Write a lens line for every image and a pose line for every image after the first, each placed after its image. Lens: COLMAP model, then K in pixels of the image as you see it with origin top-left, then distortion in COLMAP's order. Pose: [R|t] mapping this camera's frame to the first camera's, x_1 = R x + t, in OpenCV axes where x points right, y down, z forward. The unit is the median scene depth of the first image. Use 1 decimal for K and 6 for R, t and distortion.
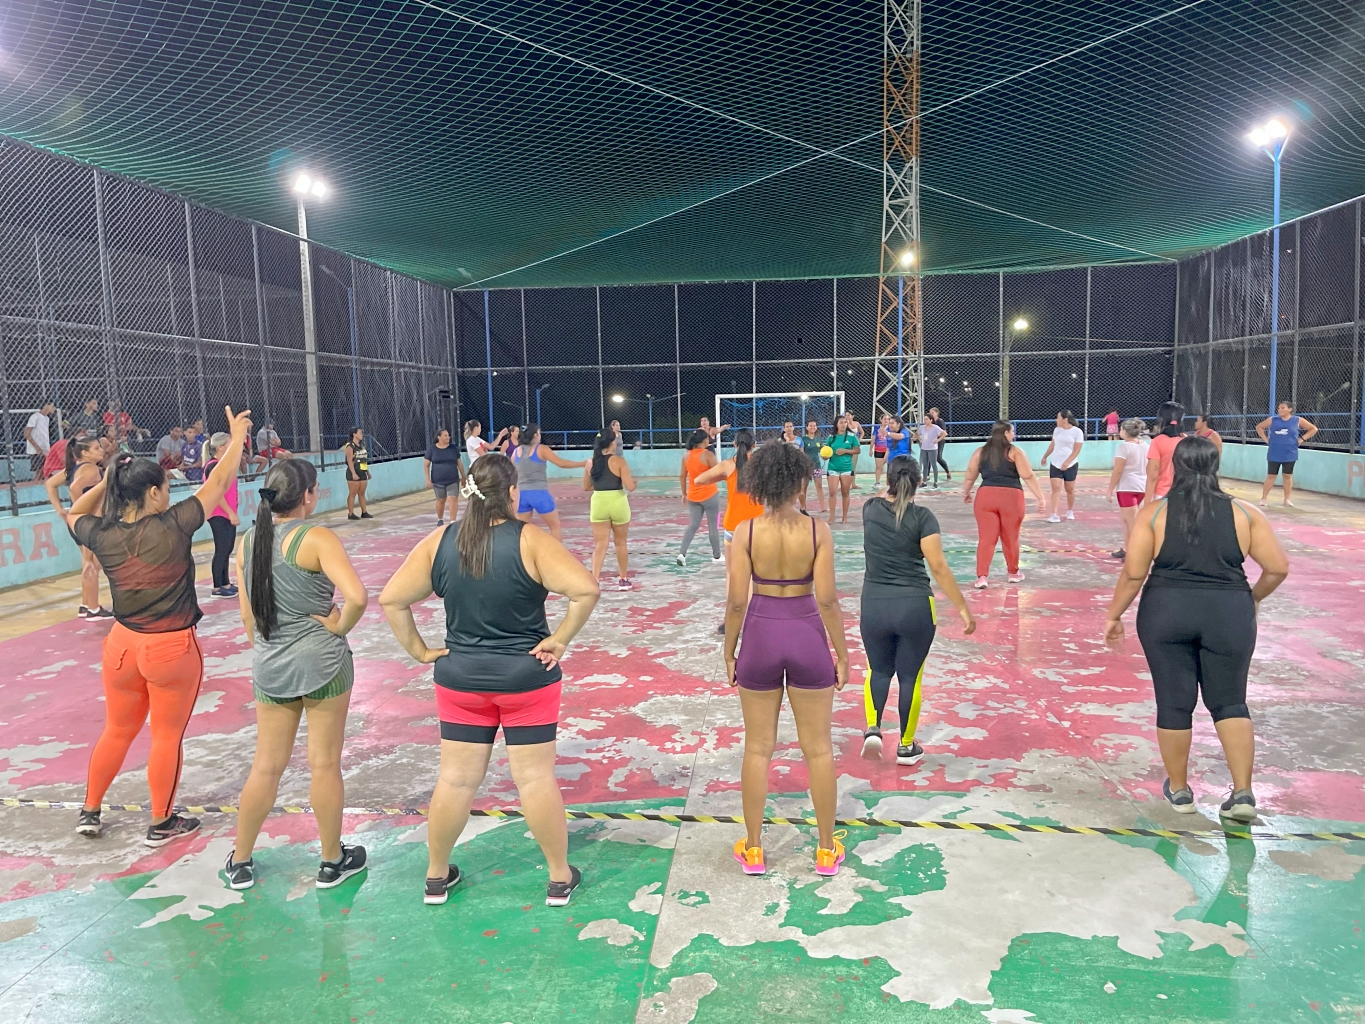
lens RADIAL K [[1029.0, 0, 671.0], [0, 1029.0, 523.2], [0, 0, 1]] dist [0.054423, -0.071217]
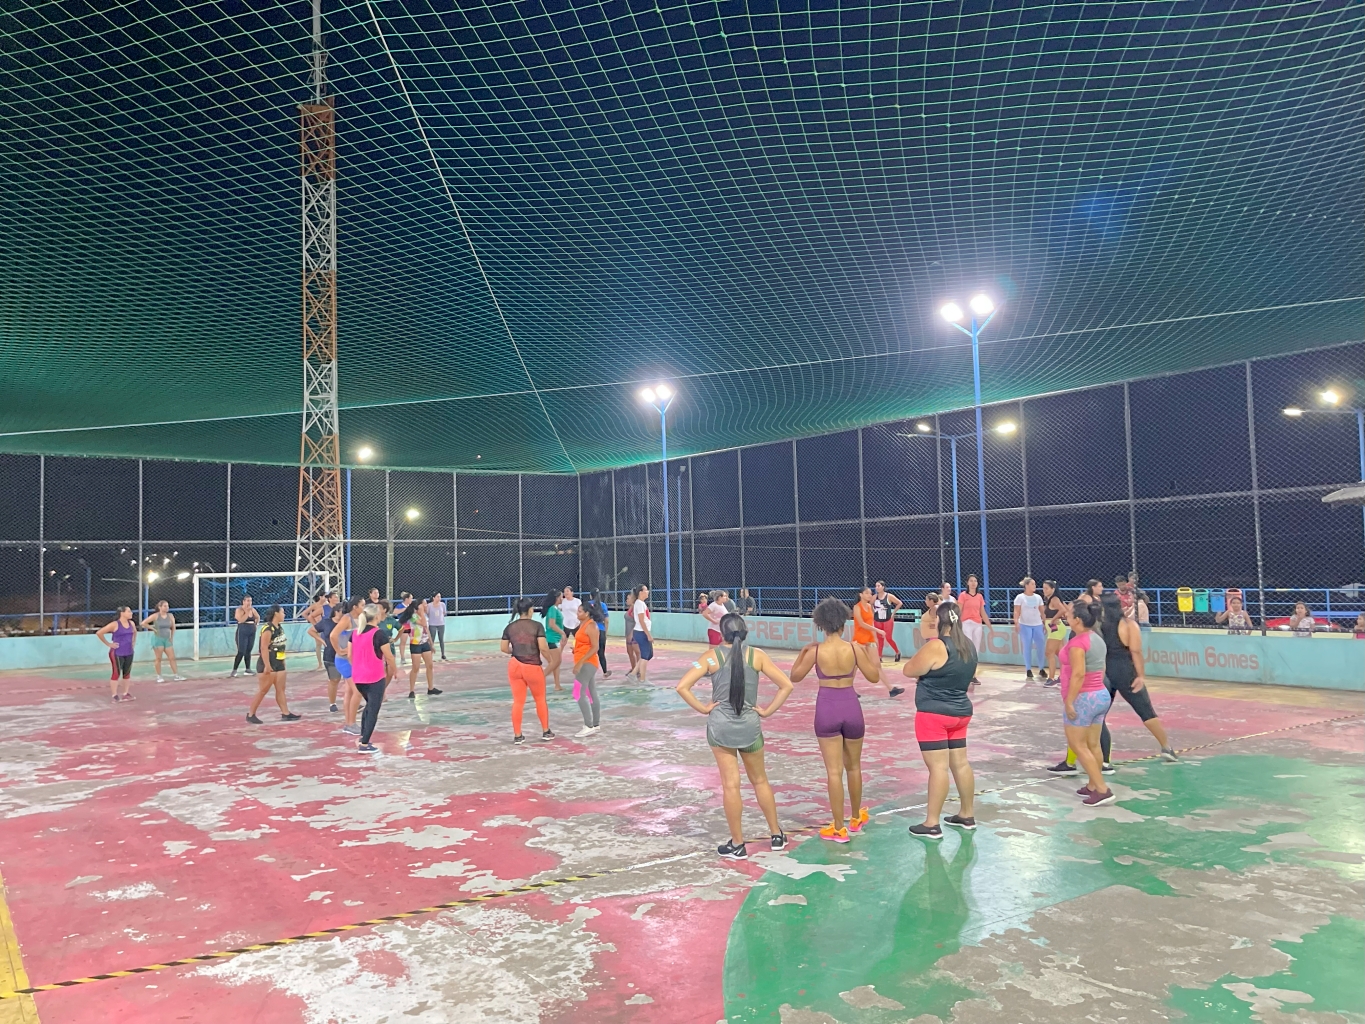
lens RADIAL K [[1029.0, 0, 683.2], [0, 1029.0, 514.4], [0, 0, 1]] dist [0.054423, -0.071217]
pose [[0.744026, 0.043134, 0.666757, -0.355030], [0.080142, 0.984948, -0.153148, 0.007446], [-0.663327, 0.167381, 0.729370, -0.029545]]
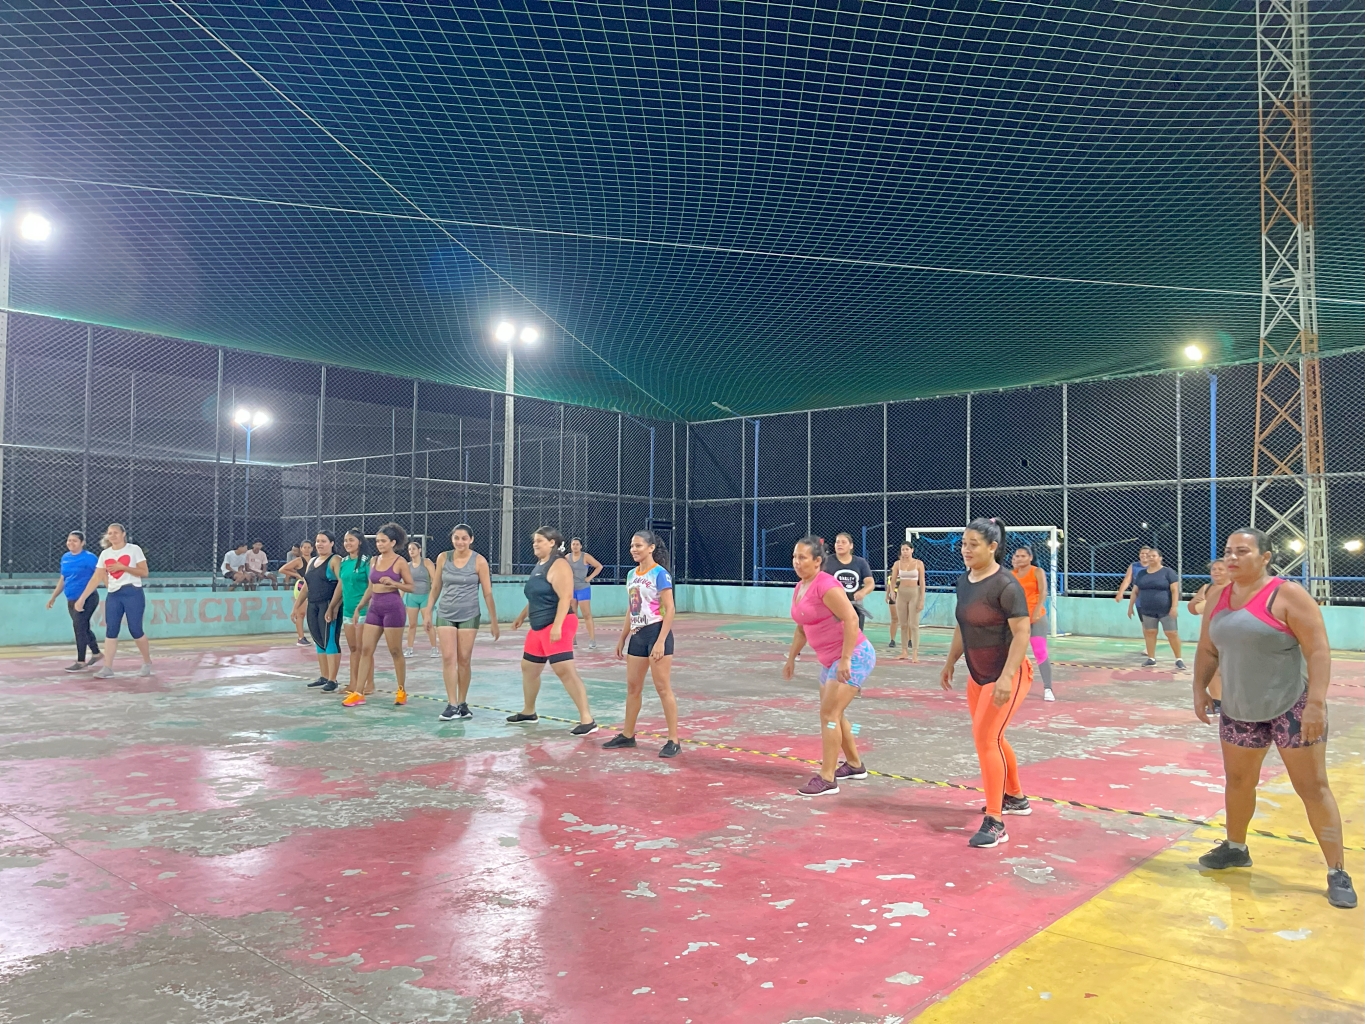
lens RADIAL K [[1029.0, 0, 683.8], [0, 1029.0, 517.0], [0, 0, 1]] dist [0.054423, -0.071217]
pose [[0.814299, 0.008301, -0.580386, 0.511787], [-0.093769, 0.988645, -0.117422, -0.023686], [0.572821, 0.150039, 0.805831, 0.286883]]
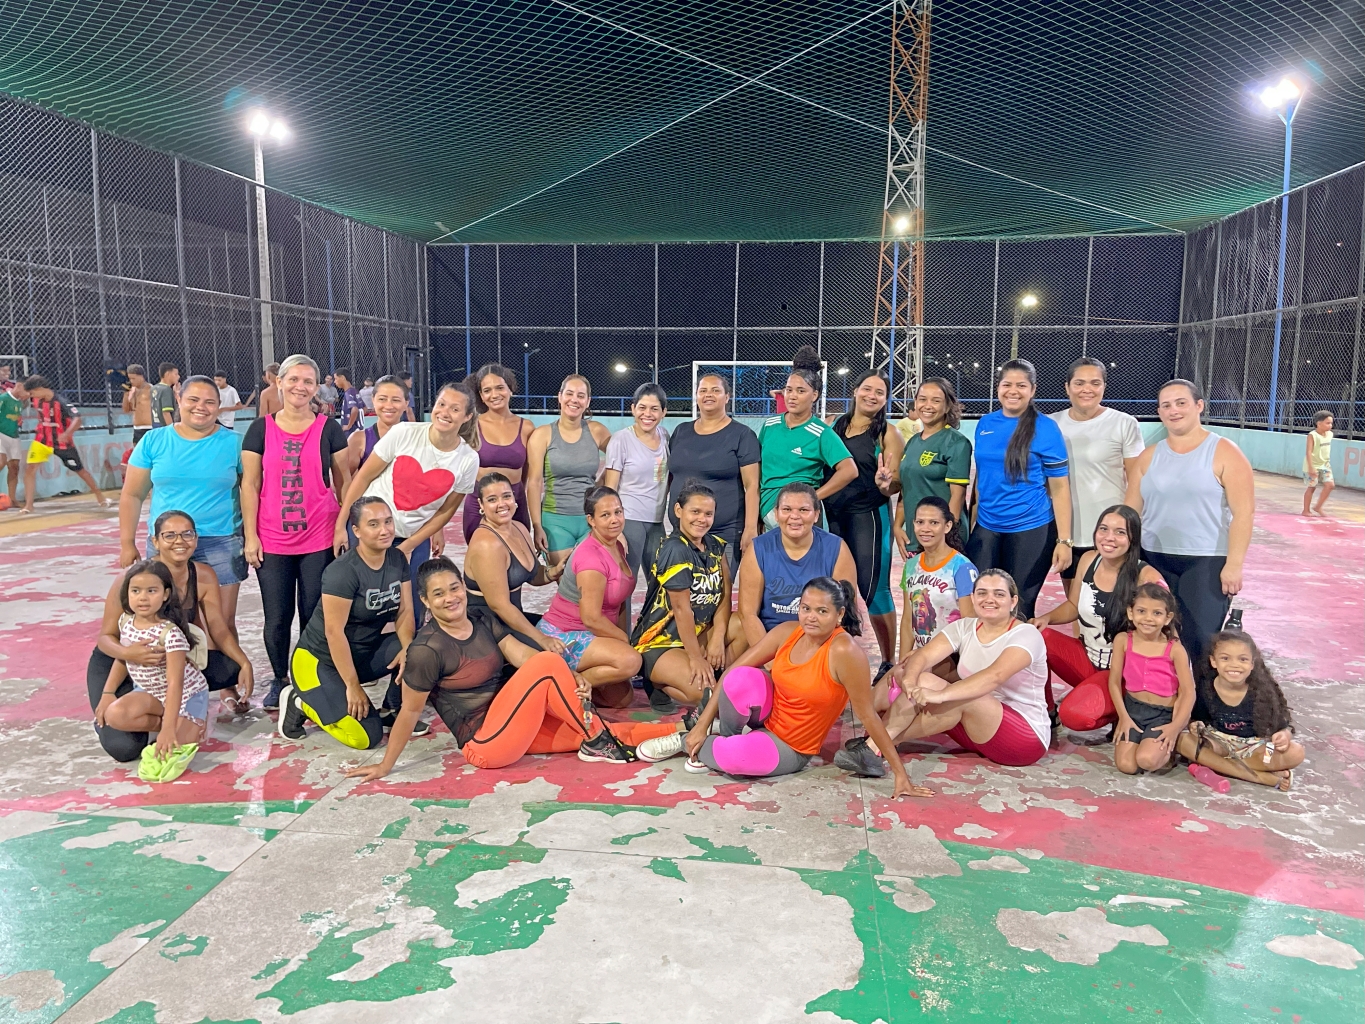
lens RADIAL K [[1029.0, 0, 672.7], [0, 1029.0, 517.1], [0, 0, 1]] dist [0.054423, -0.071217]
pose [[0.999036, 0.034897, -0.026629, 0.073928], [-0.034460, 0.999266, 0.016705, 0.006538], [0.027192, -0.015771, 0.999506, 0.054382]]
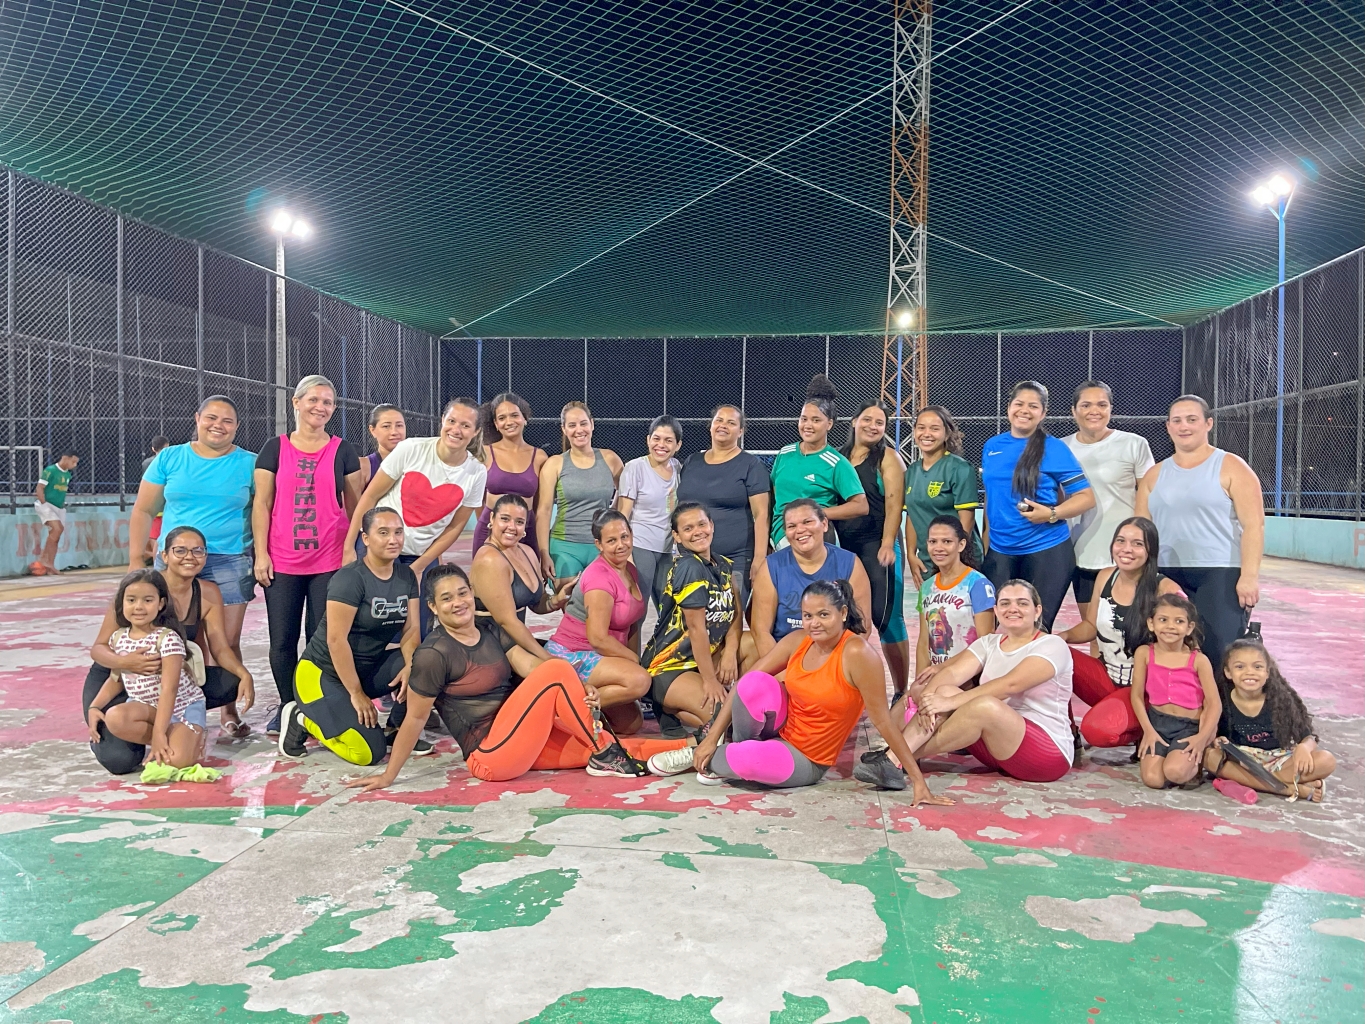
lens RADIAL K [[1029.0, 0, 677.2], [0, 1029.0, 522.1], [0, 0, 1]] dist [0.054423, -0.071217]
pose [[0.998893, 0.033762, -0.032761, 0.073707], [-0.036274, 0.996183, -0.079401, 0.026535], [0.029955, 0.080501, 0.996304, 0.056491]]
